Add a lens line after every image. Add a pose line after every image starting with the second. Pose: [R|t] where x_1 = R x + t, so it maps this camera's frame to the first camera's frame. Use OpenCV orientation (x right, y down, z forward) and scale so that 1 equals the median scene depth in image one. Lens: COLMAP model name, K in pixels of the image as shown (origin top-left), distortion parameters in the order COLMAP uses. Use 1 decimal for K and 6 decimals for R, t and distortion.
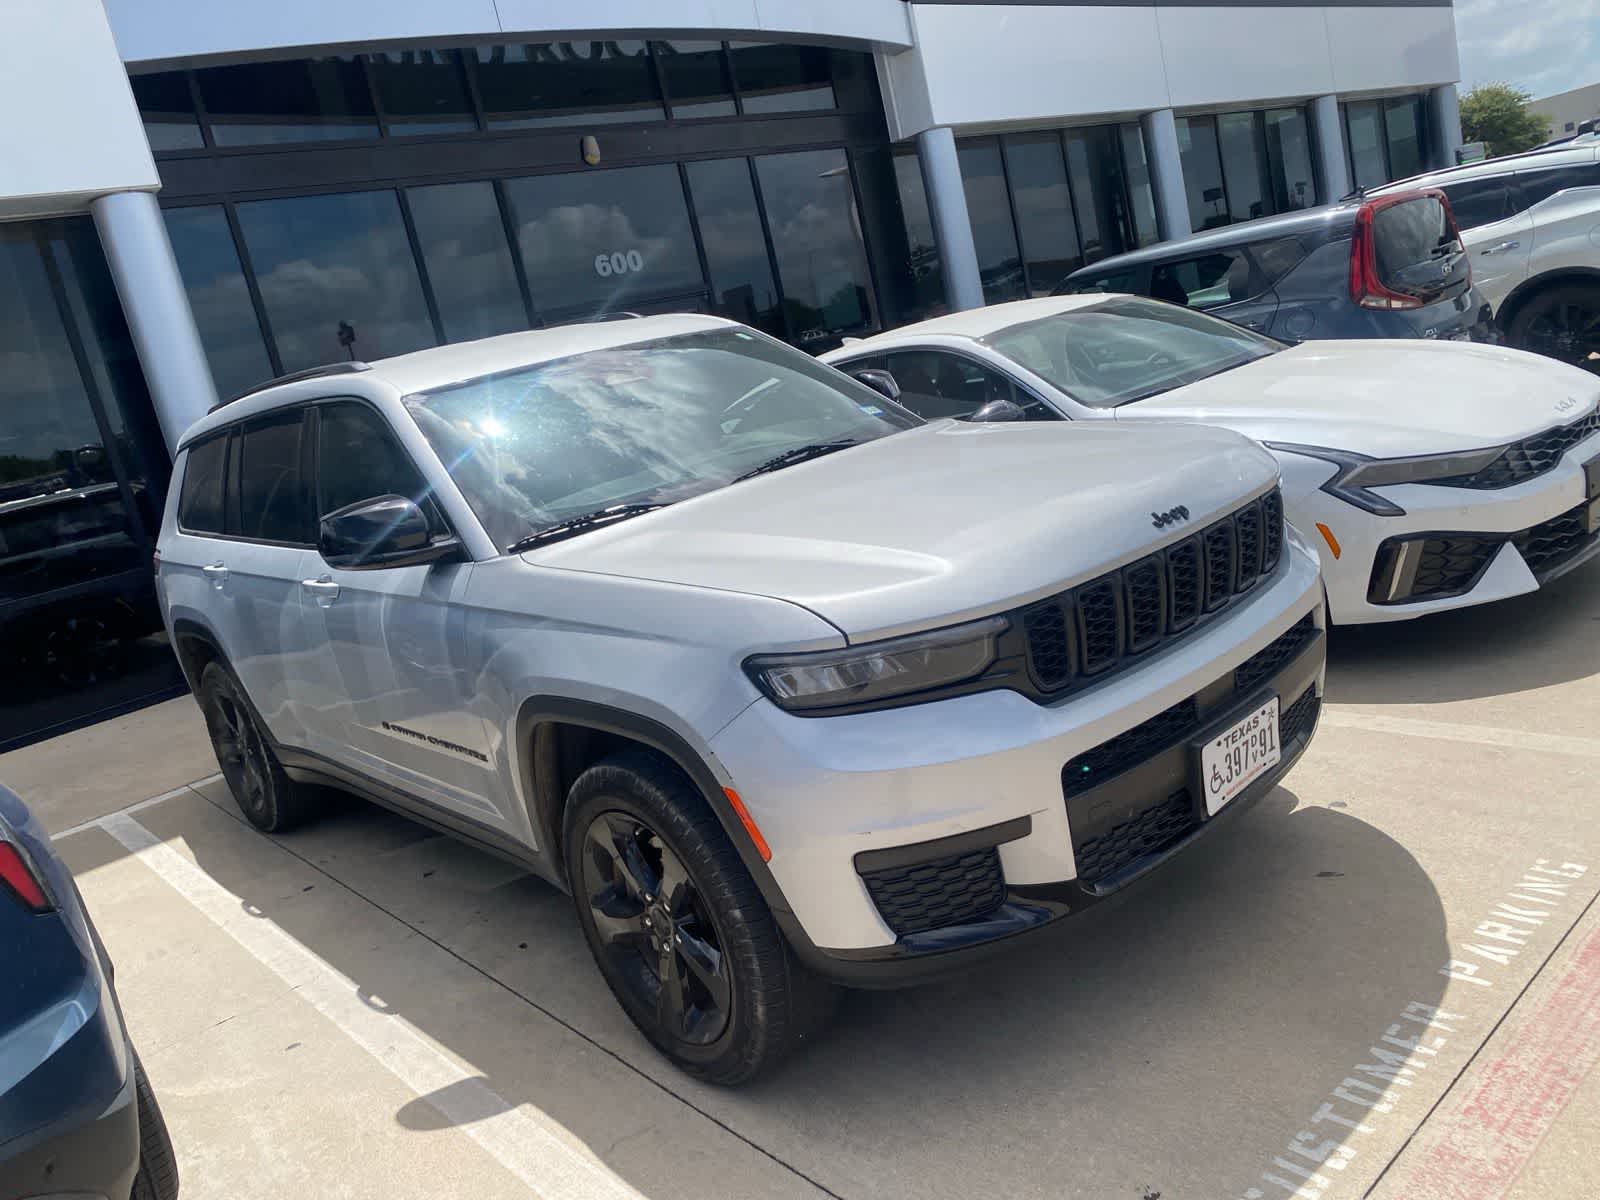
lens RADIAL K [[1217.6, 0, 774.5], [0, 1217.6, 604.7], [0, 0, 1]] dist [0.029309, -0.029750]
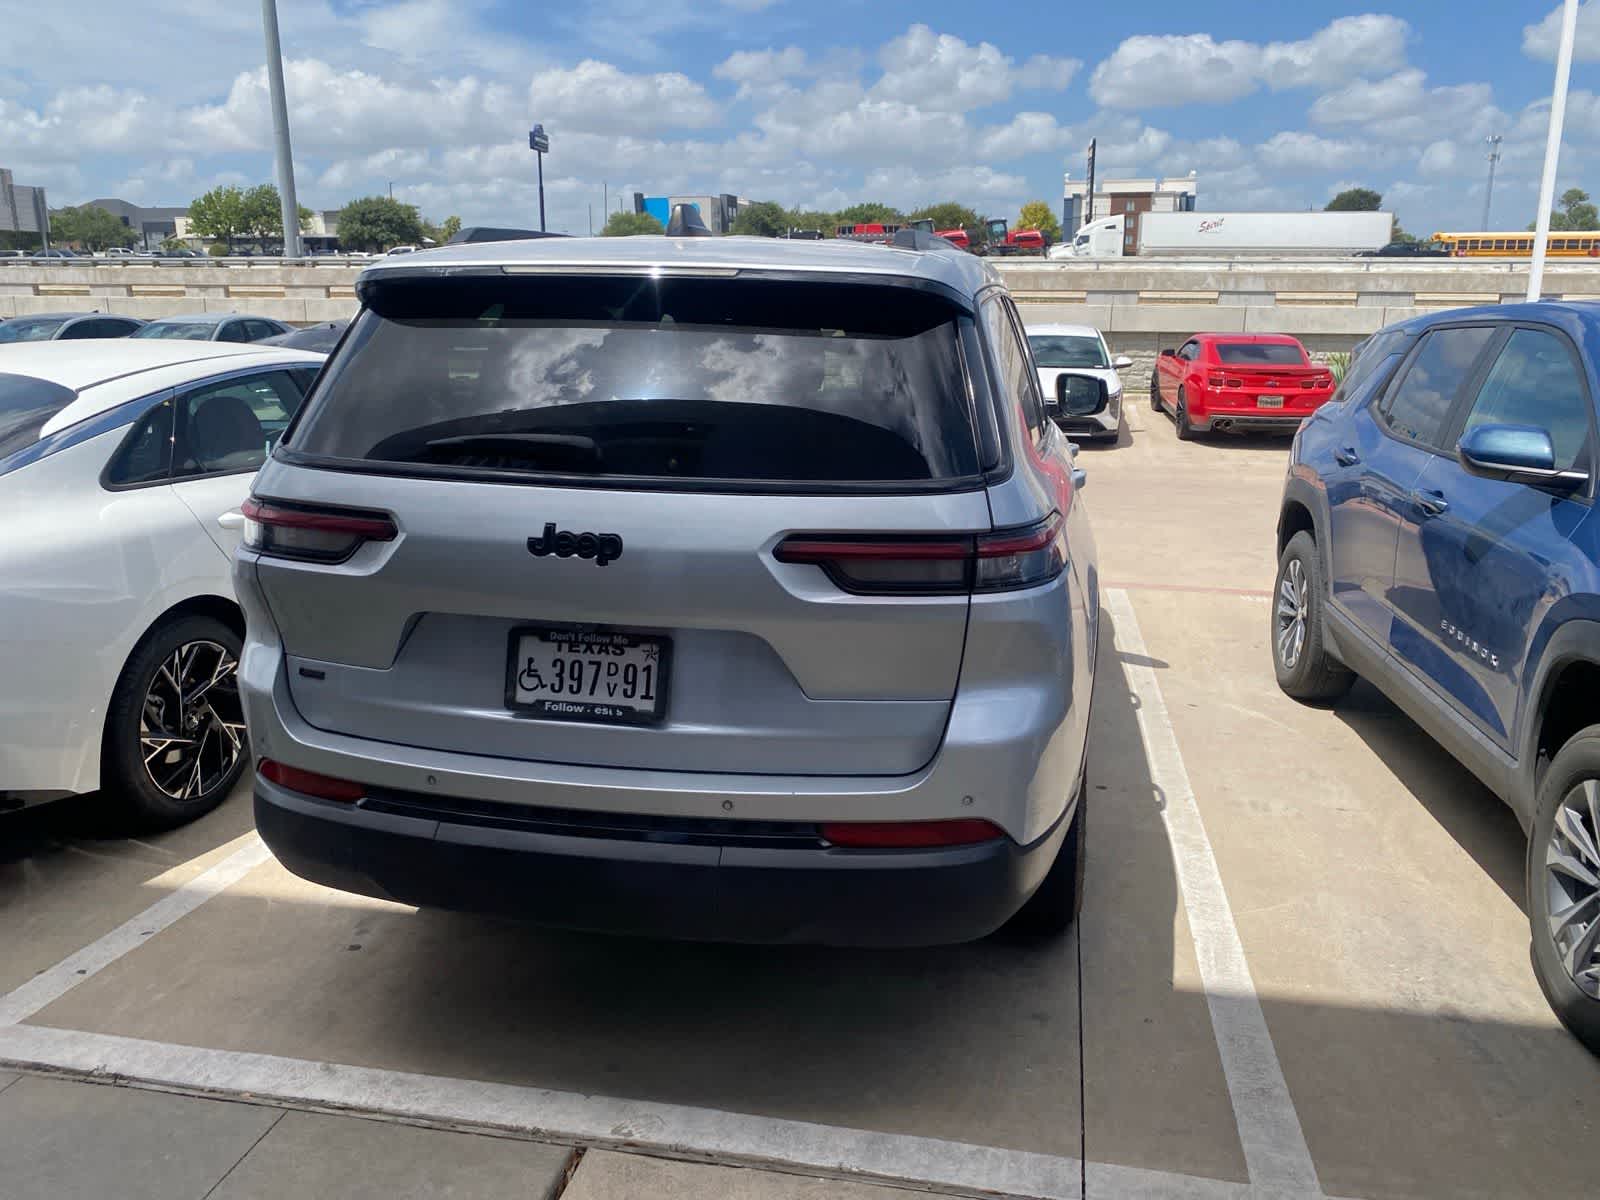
lens RADIAL K [[1217.6, 0, 812.2], [0, 1217.6, 586.3], [0, 0, 1]] dist [0.029309, -0.029750]
pose [[-0.615097, 0.040026, 0.787435, -1.610693], [0.293106, 0.938745, 0.181240, -0.250076], [-0.731946, 0.342282, -0.589151, 2.696014]]
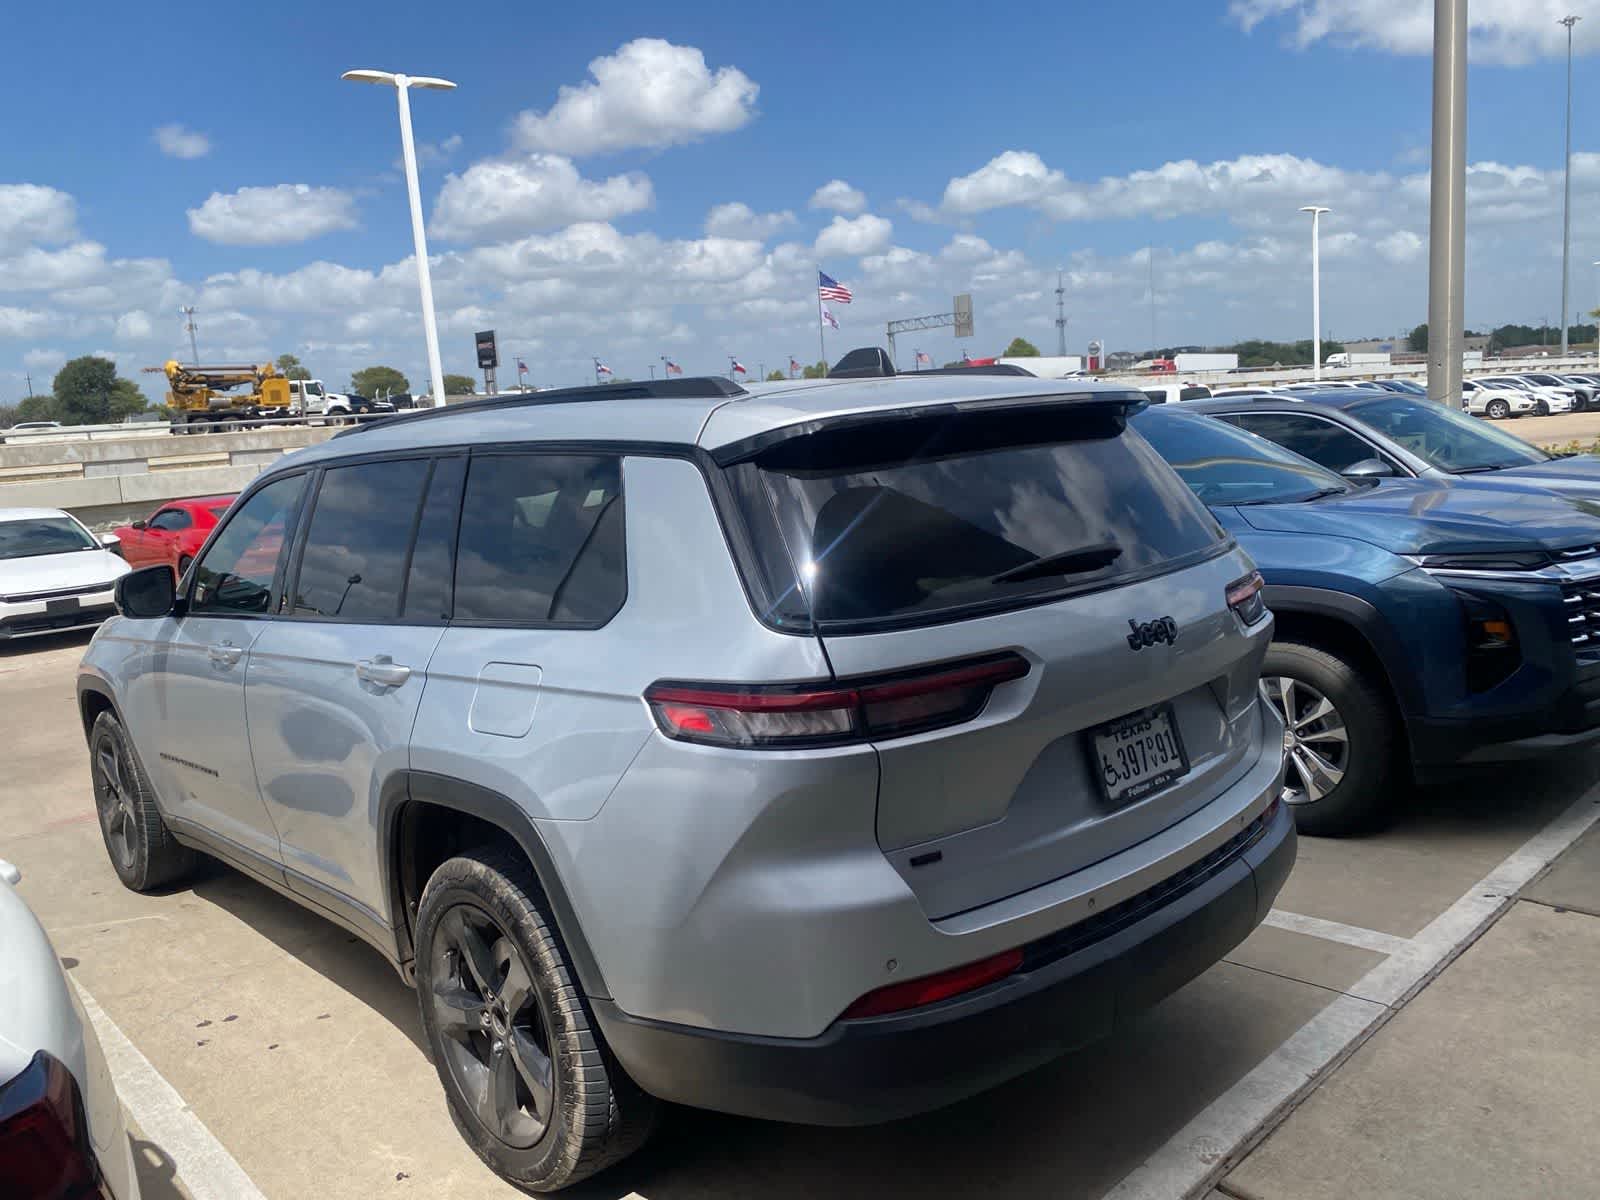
lens RADIAL K [[1217.6, 0, 783.5], [0, 1217.6, 604.6], [0, 0, 1]] dist [0.029309, -0.029750]
pose [[-0.953505, 0.301018, 0.014682, -0.655119], [0.286335, 0.889644, 0.355734, -0.587240], [0.094021, 0.343399, -0.934472, 3.127358]]
